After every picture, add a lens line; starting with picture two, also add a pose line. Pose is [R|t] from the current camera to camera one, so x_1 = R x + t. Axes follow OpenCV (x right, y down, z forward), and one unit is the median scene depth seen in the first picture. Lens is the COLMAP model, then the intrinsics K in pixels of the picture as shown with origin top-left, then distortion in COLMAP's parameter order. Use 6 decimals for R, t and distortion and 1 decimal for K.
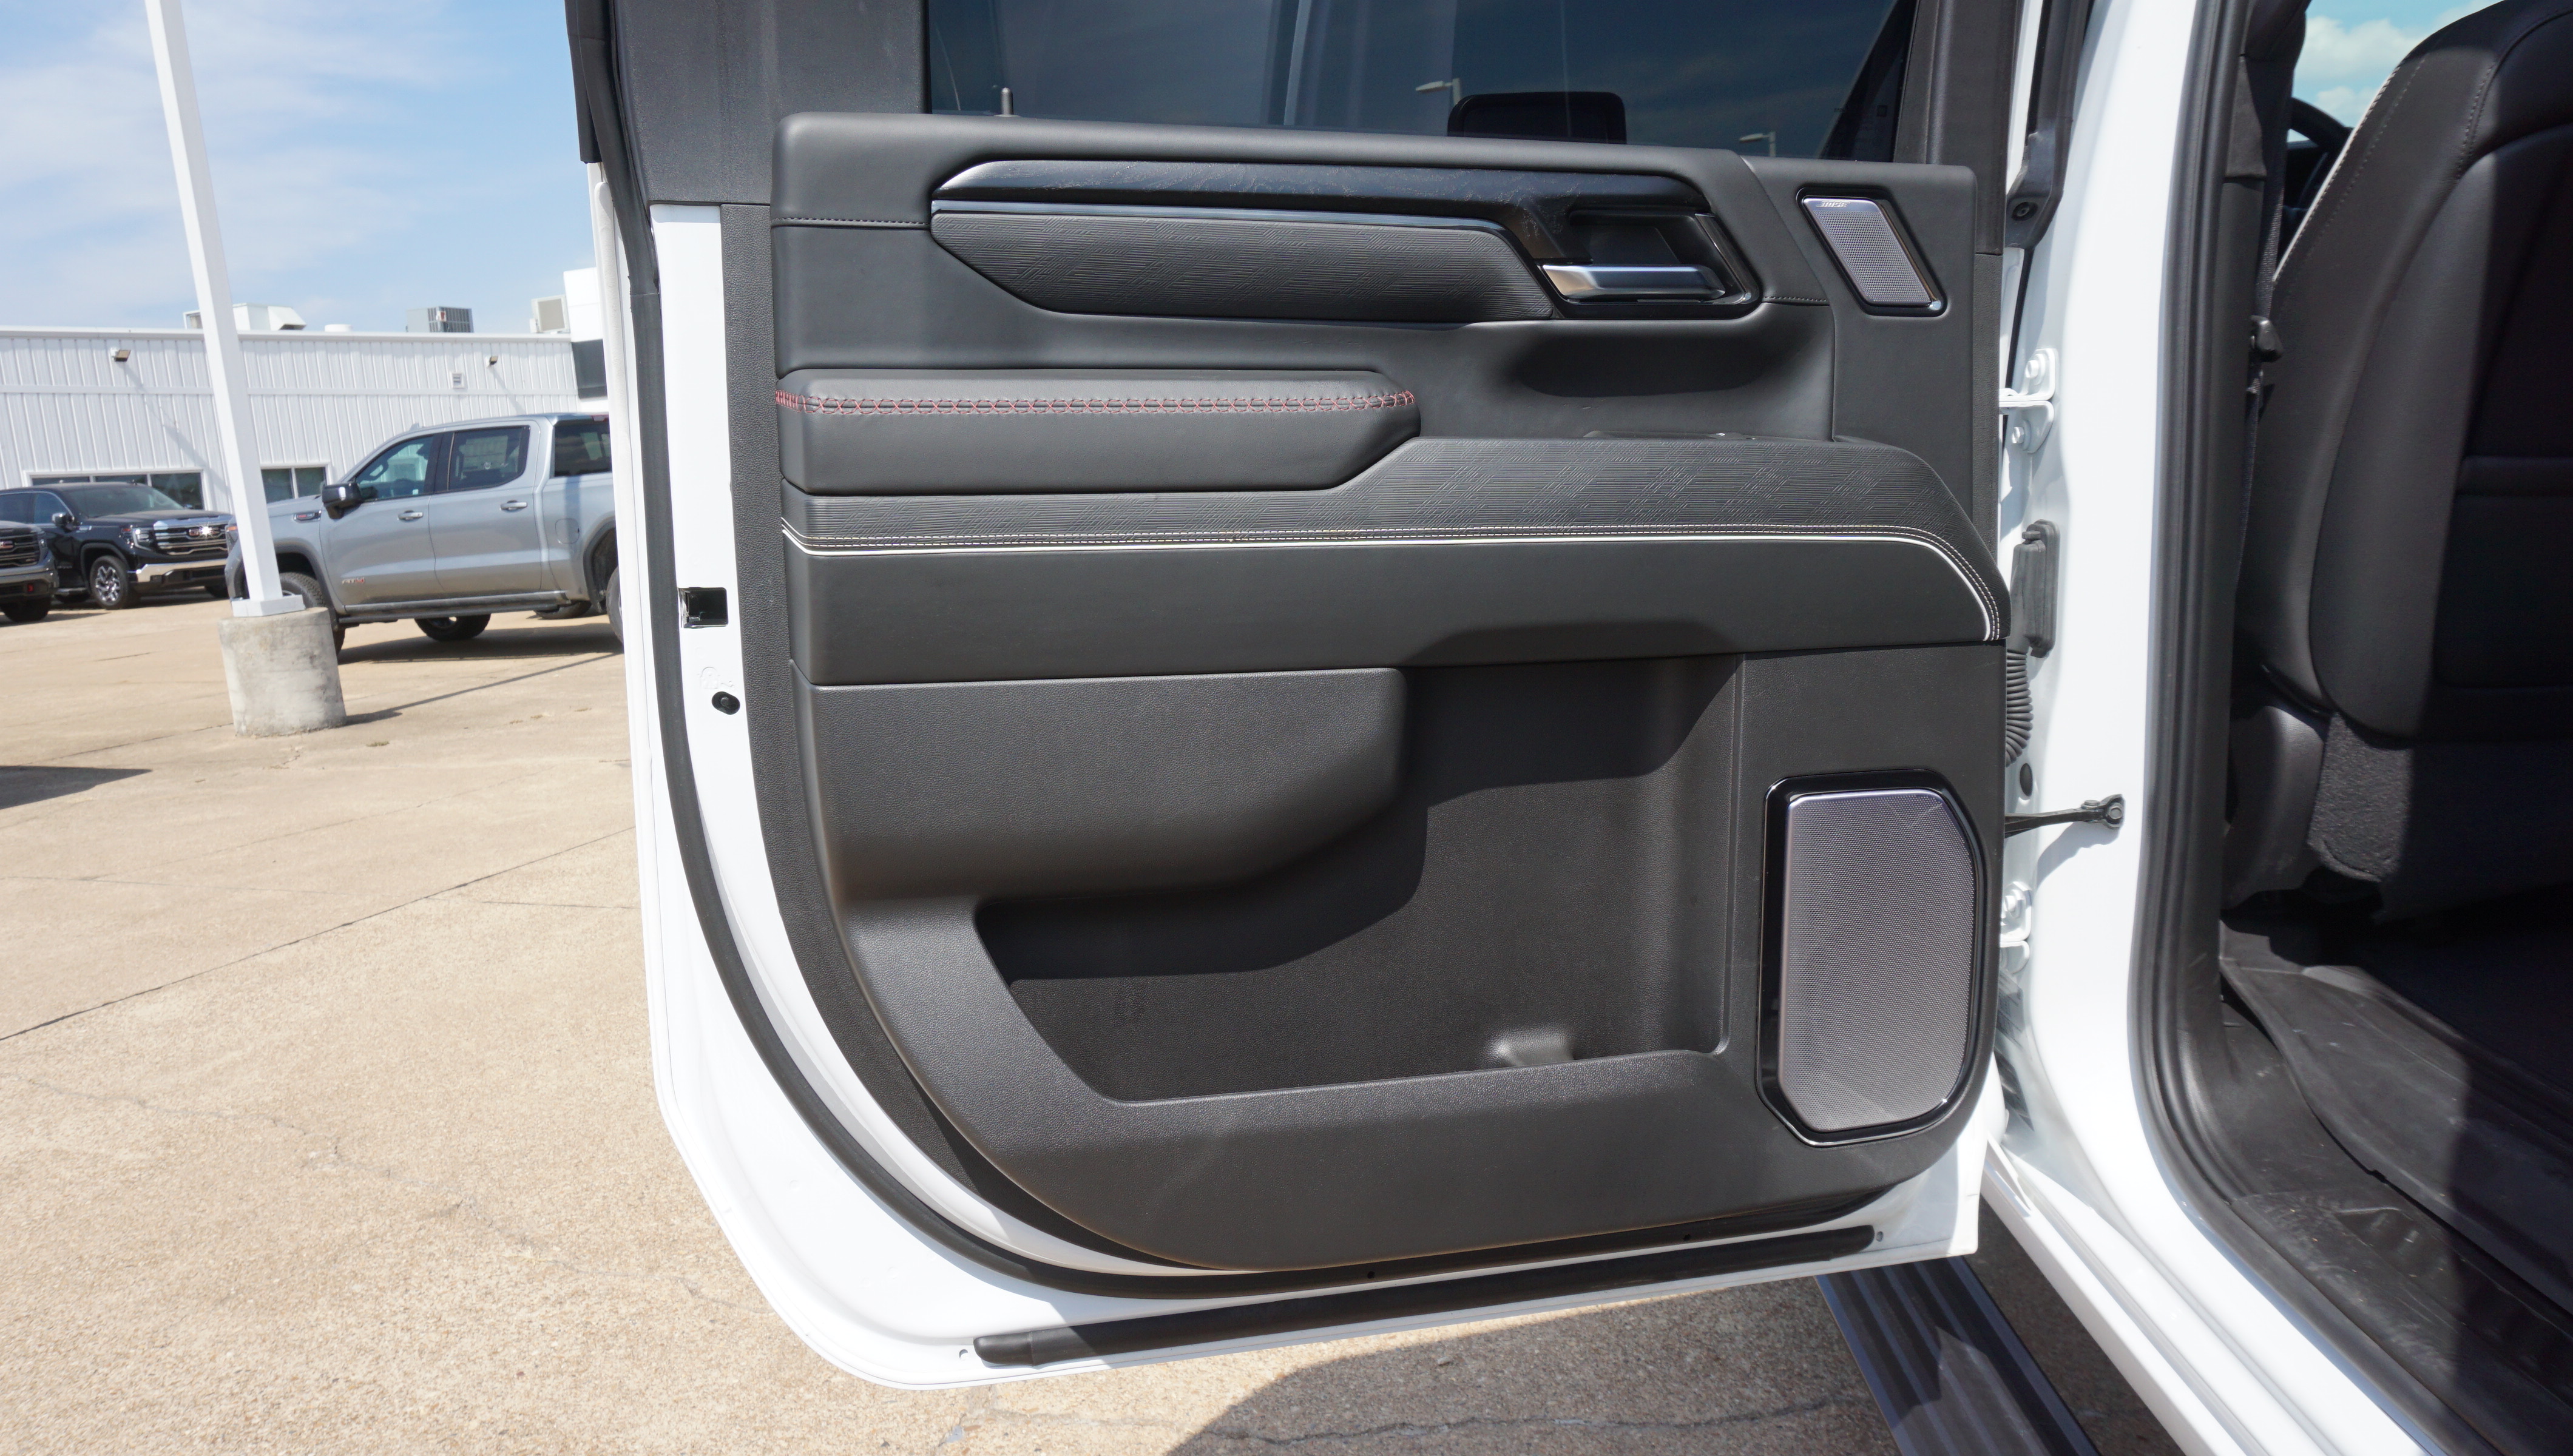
lens RADIAL K [[1763.1, 0, 1252.6], [0, 1763.1, 733.2], [0, 0, 1]] dist [-0.021475, 0.003196]
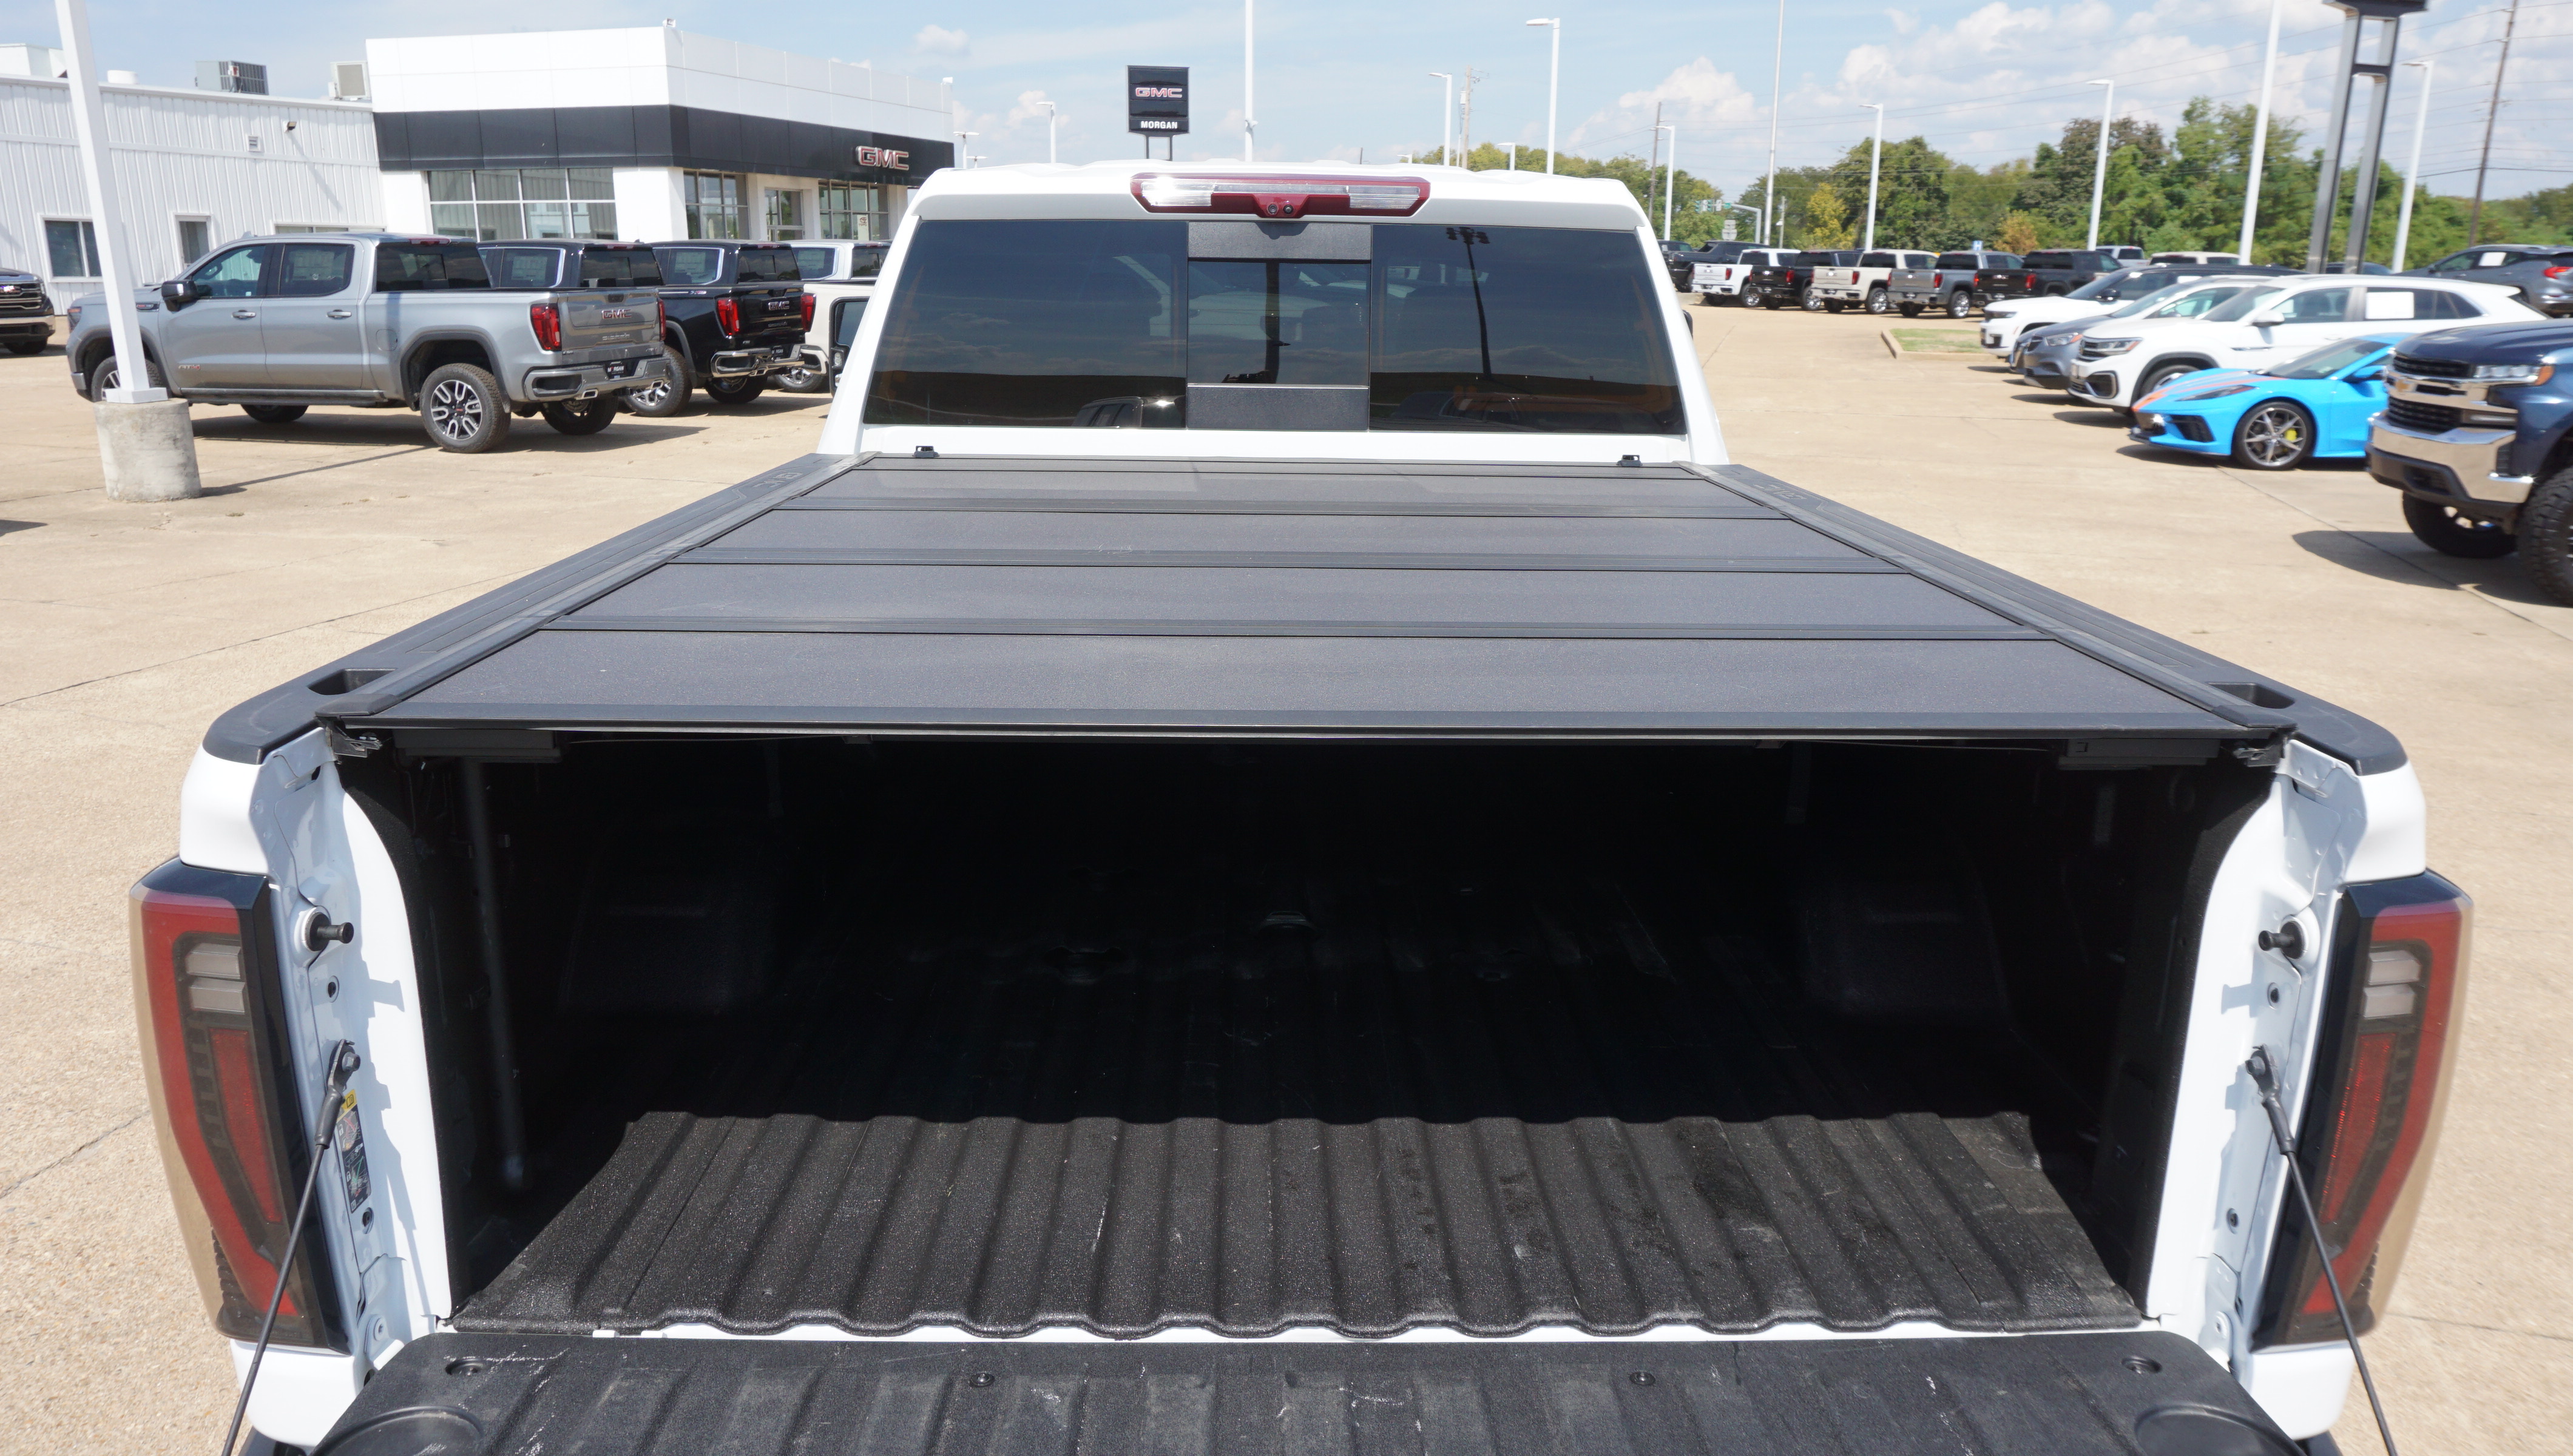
lens RADIAL K [[1736.1, 0, 1274.9], [0, 1736.1, 730.0], [0, 0, 1]] dist [-0.052804, 0.040656]
pose [[0.990781, 0.053201, 0.124588, 0.069121], [-0.065456, 0.993185, 0.096428, -0.005375], [-0.118609, -0.103694, 0.987512, -0.227874]]
